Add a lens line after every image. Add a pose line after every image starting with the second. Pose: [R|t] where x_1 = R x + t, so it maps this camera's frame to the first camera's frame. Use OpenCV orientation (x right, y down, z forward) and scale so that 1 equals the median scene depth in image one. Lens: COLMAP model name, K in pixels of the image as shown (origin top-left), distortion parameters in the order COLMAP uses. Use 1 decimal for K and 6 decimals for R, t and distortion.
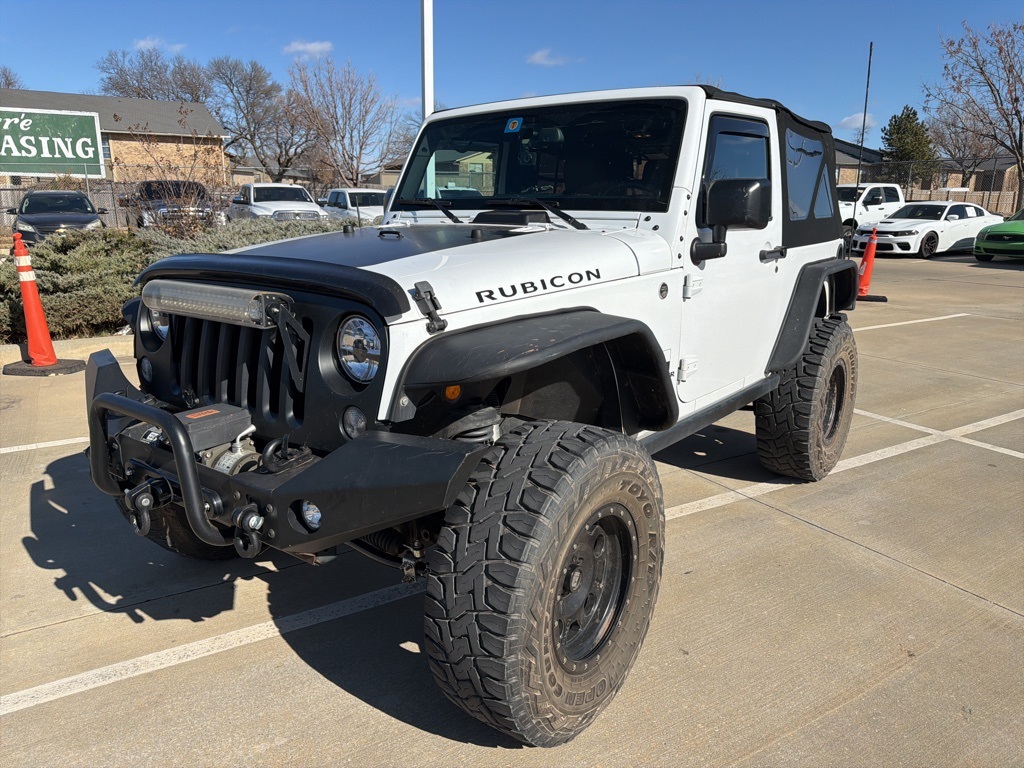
lens RADIAL K [[738.6, 0, 505.6], [0, 738.6, 386.1], [0, 0, 1]] dist [0.034459, -0.031715]
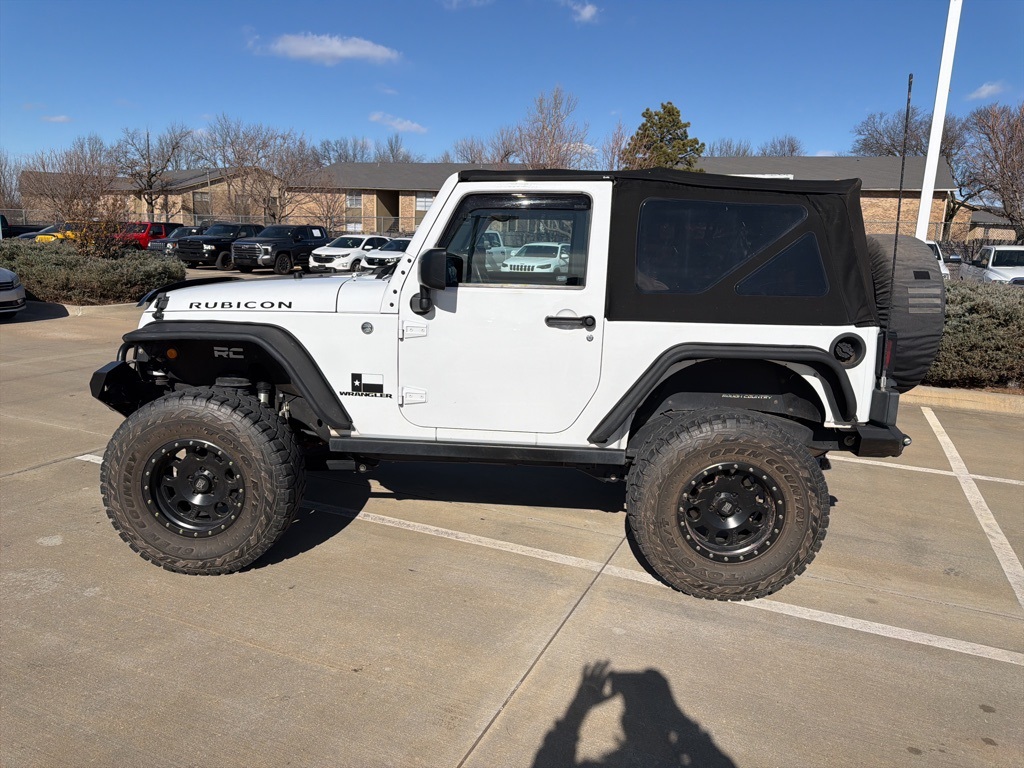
lens RADIAL K [[738.6, 0, 527.5], [0, 738.6, 373.4], [0, 0, 1]] dist [0.034459, -0.031715]
pose [[0.559860, 0.159378, -0.813115, 1.400111], [-0.234950, 0.971585, 0.028668, -0.147892], [0.794579, 0.174991, 0.581397, 0.451050]]
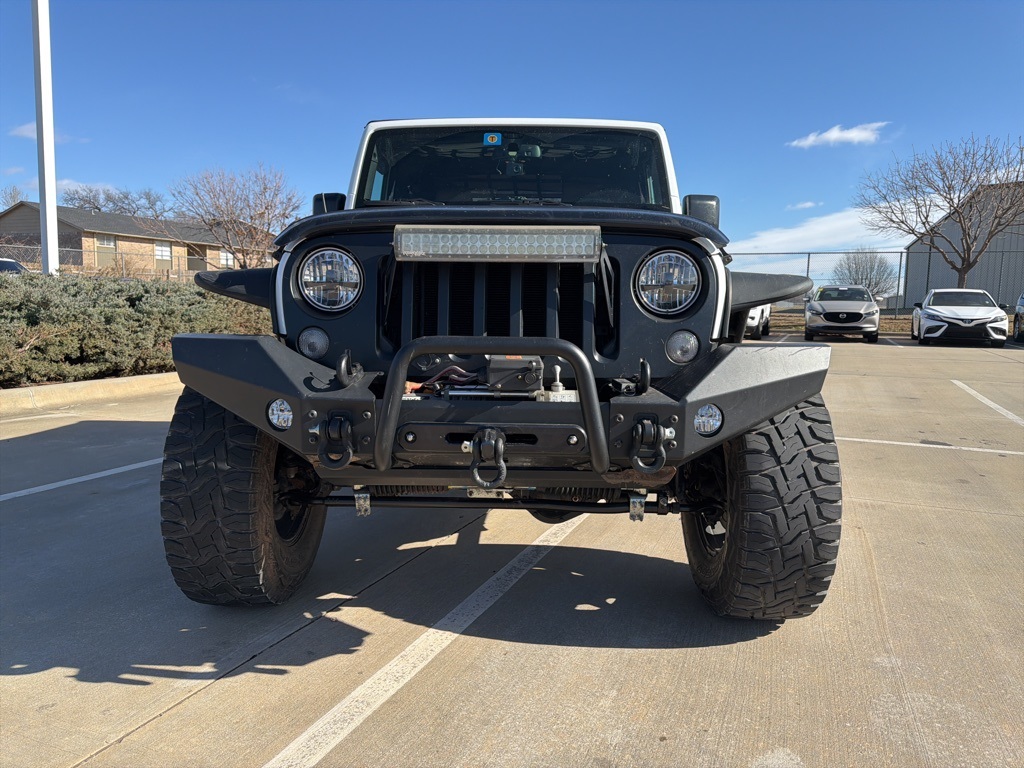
lens RADIAL K [[738.6, 0, 516.3], [0, 738.6, 382.0], [0, 0, 1]] dist [0.034459, -0.031715]
pose [[0.812823, -0.058460, 0.579569, -0.708856], [0.132307, 0.987475, -0.085951, 0.111641], [-0.567285, 0.146544, 0.810378, 0.180302]]
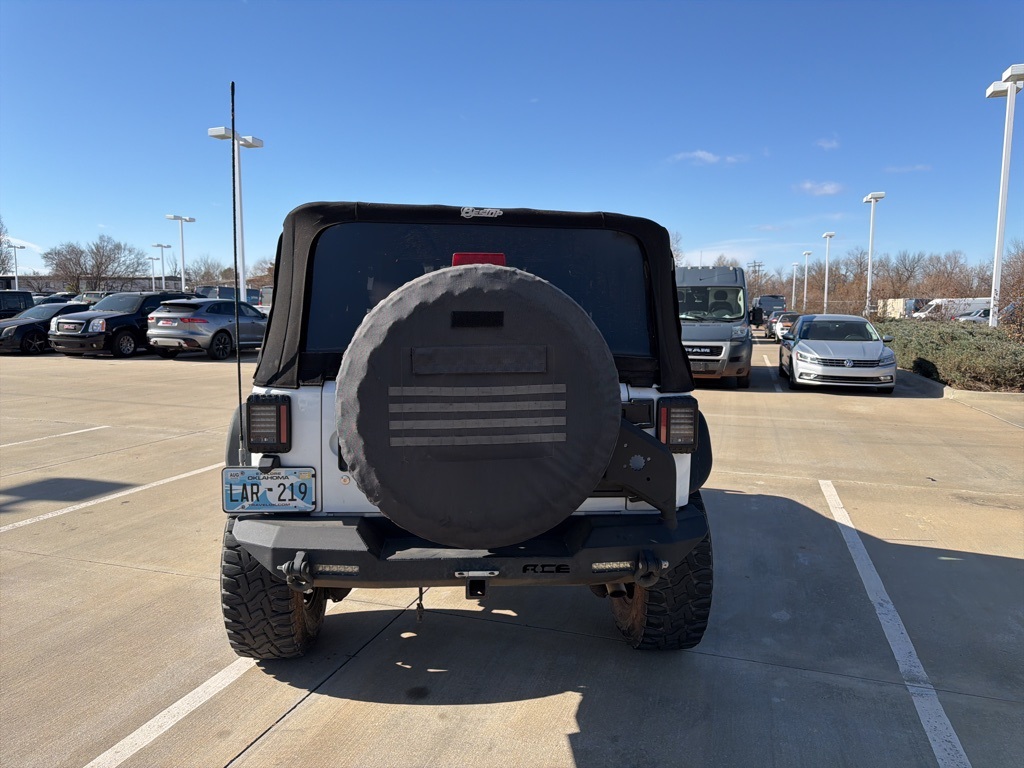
lens RADIAL K [[738.6, 0, 505.5], [0, 738.6, 389.3], [0, 0, 1]] dist [0.034459, -0.031715]
pose [[-0.777953, 0.055634, -0.625855, 1.068274], [-0.174337, 0.937850, 0.300074, -0.665086], [0.603652, 0.342553, -0.719904, 2.494864]]
